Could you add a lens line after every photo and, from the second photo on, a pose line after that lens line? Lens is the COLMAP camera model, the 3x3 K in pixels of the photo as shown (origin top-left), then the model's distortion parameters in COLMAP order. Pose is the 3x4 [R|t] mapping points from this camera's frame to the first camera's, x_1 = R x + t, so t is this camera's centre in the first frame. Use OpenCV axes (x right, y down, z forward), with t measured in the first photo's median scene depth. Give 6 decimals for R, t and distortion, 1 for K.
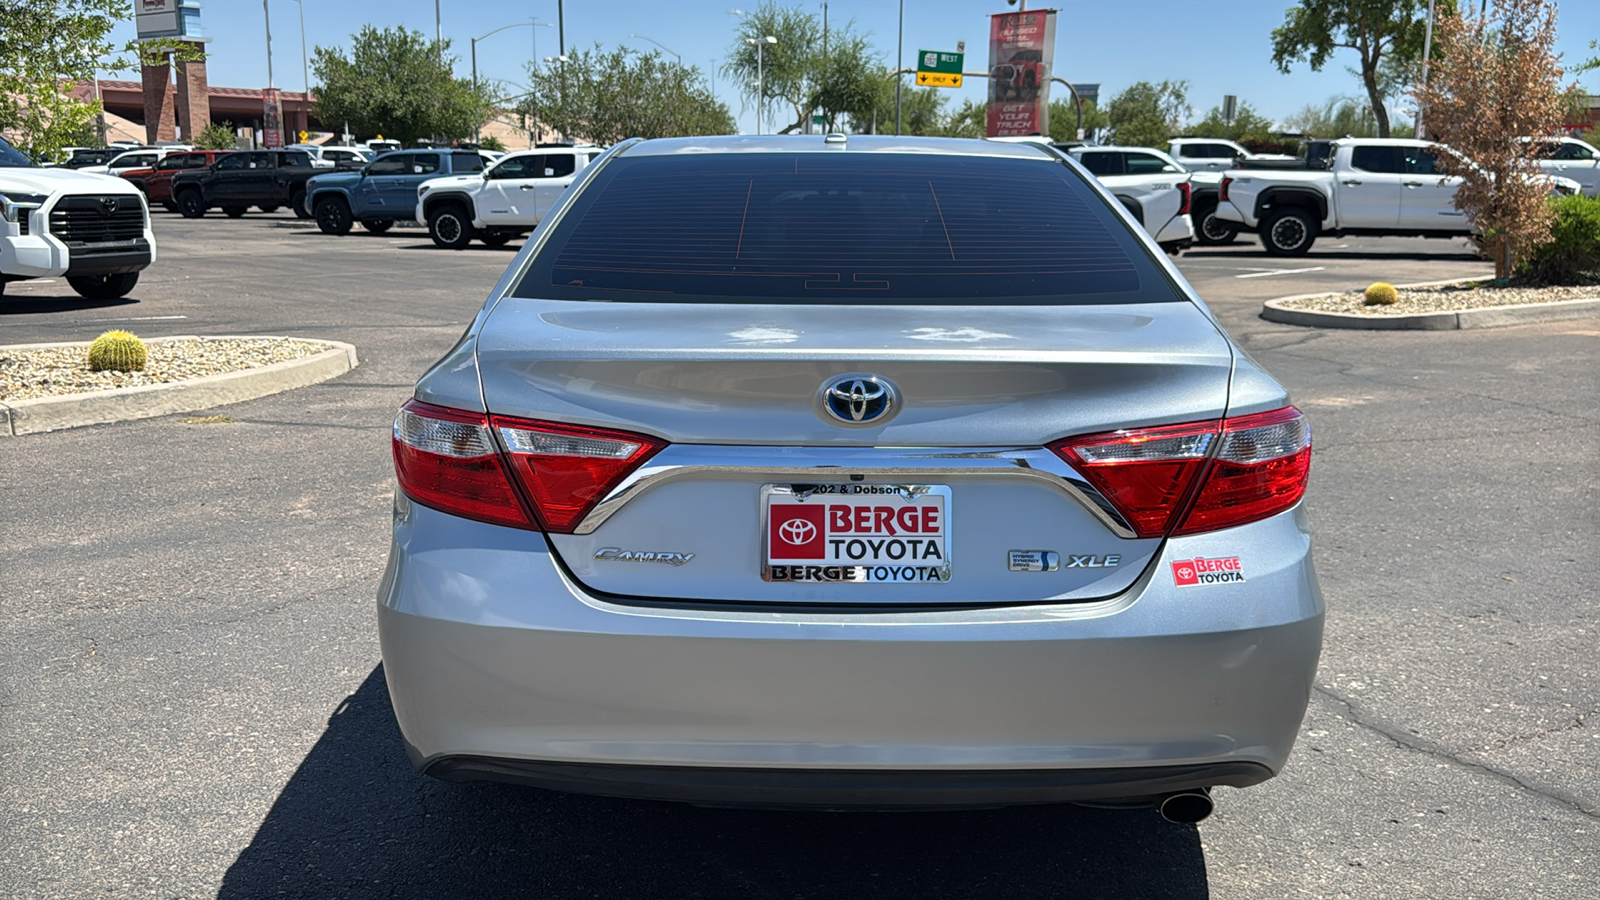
lens RADIAL K [[1405.9, 0, 807.8], [0, 1405.9, 452.0], [0, 0, 1]] dist [0.164191, -0.361879]
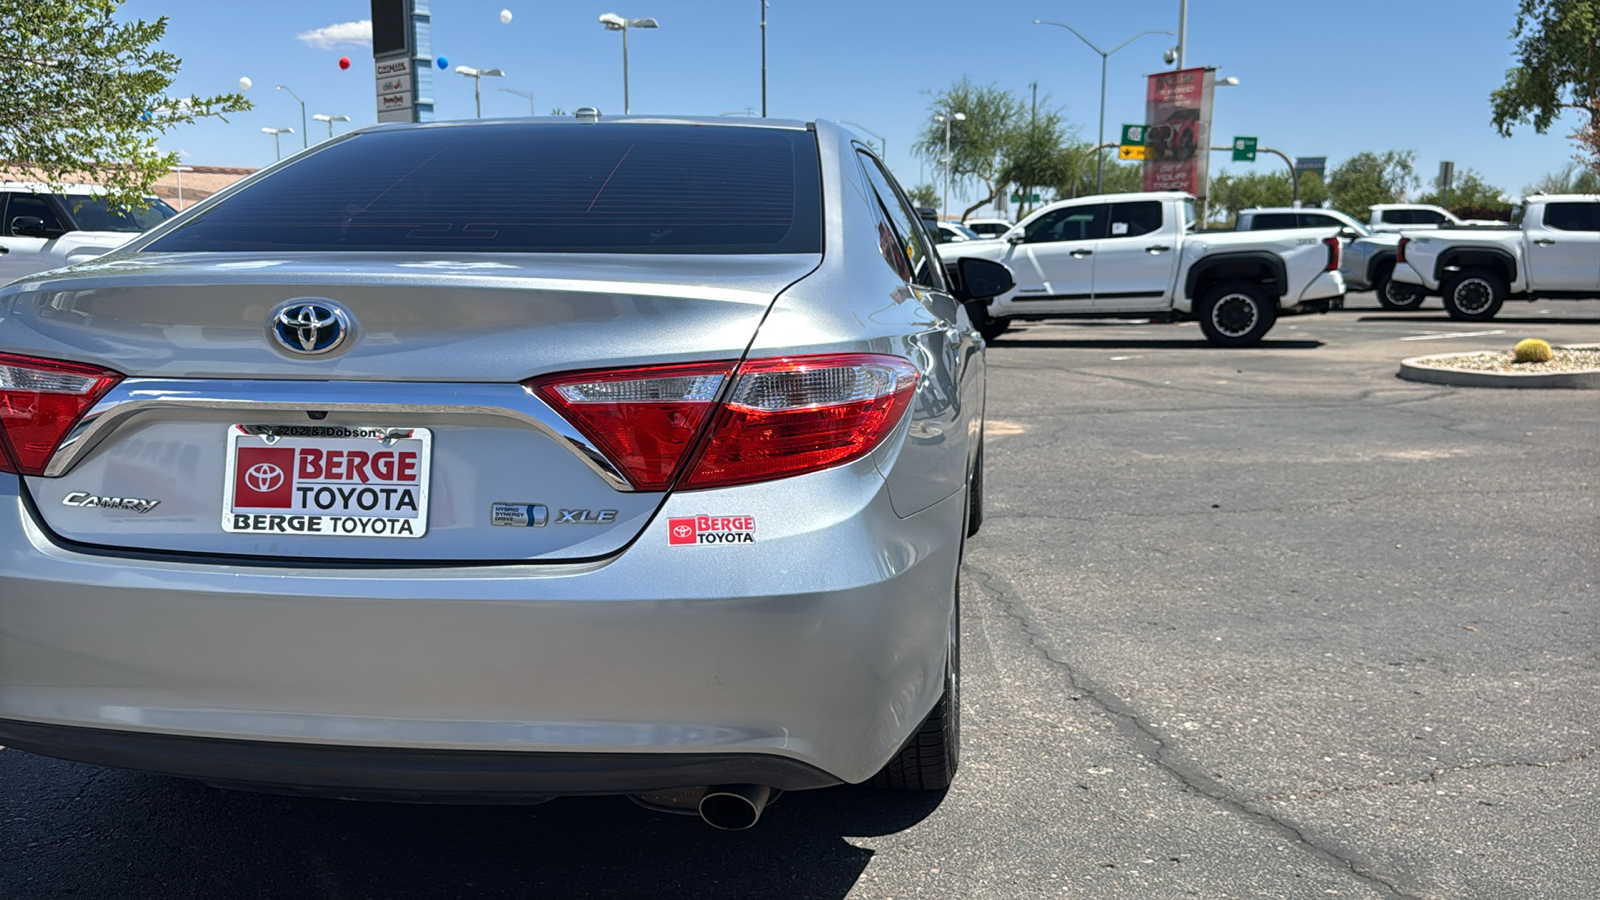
lens RADIAL K [[1410.3, 0, 797.8], [0, 1410.3, 457.5], [0, 0, 1]] dist [0.121985, -0.225037]
pose [[0.986657, 0.013961, -0.162214, 0.071867], [-0.022709, 0.998379, -0.052199, 0.012628], [0.161222, 0.055186, 0.985374, 0.023126]]
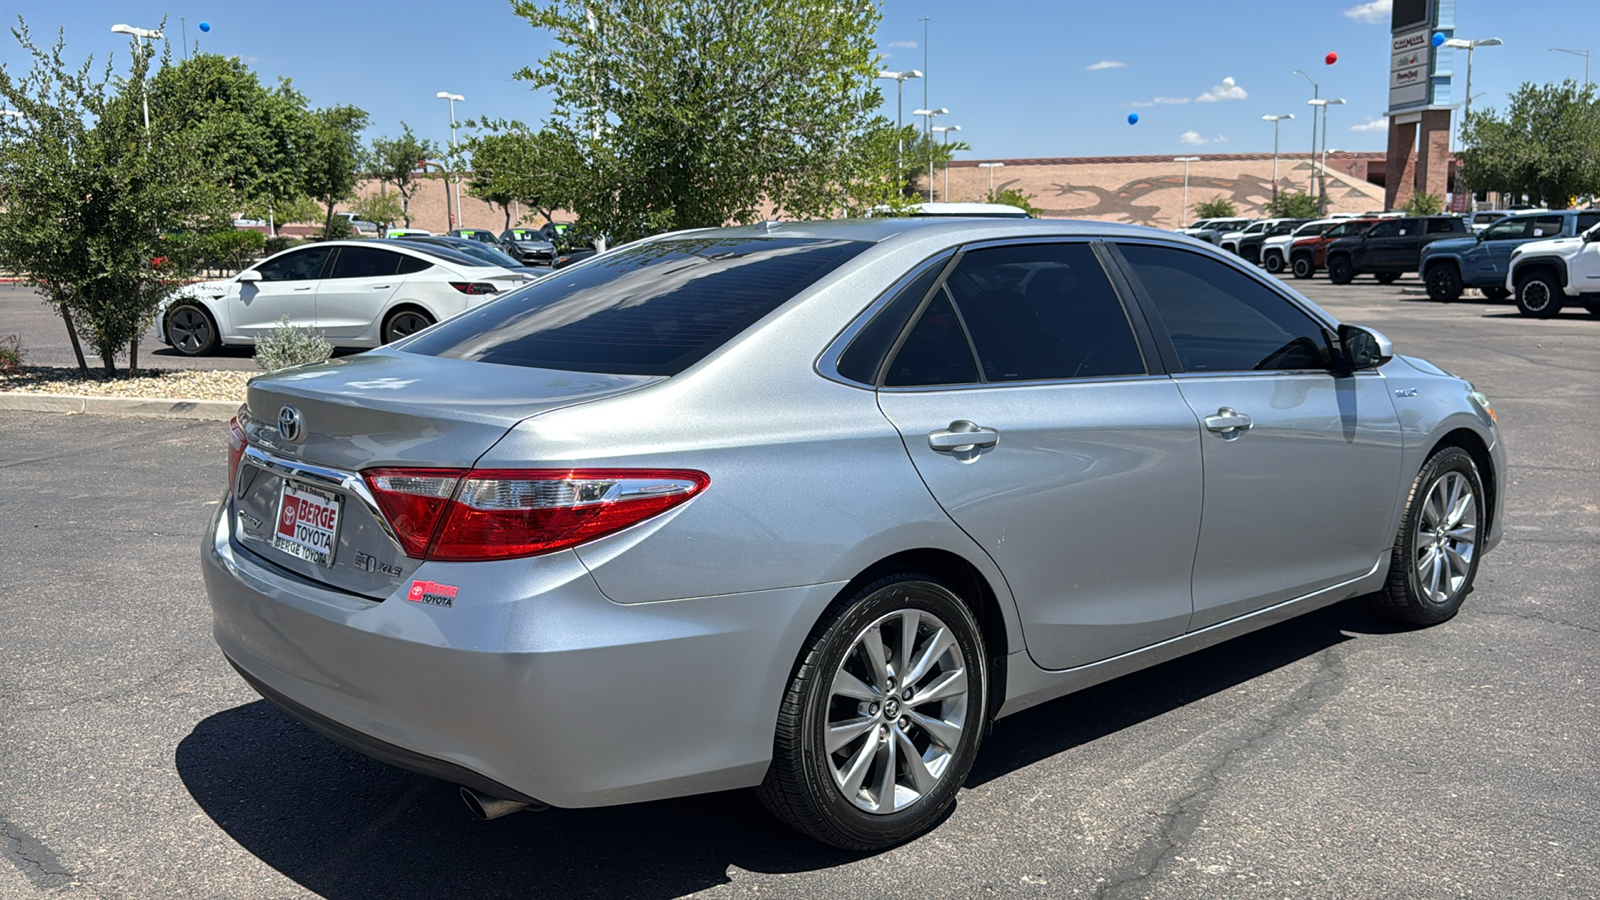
lens RADIAL K [[1410.3, 0, 797.8], [0, 1410.3, 457.5], [0, 0, 1]] dist [0.121985, -0.225037]
pose [[0.650835, 0.098120, -0.752852, 0.206706], [-0.128721, 0.991518, 0.017947, -0.013503], [0.748228, 0.085227, 0.657945, 0.066800]]
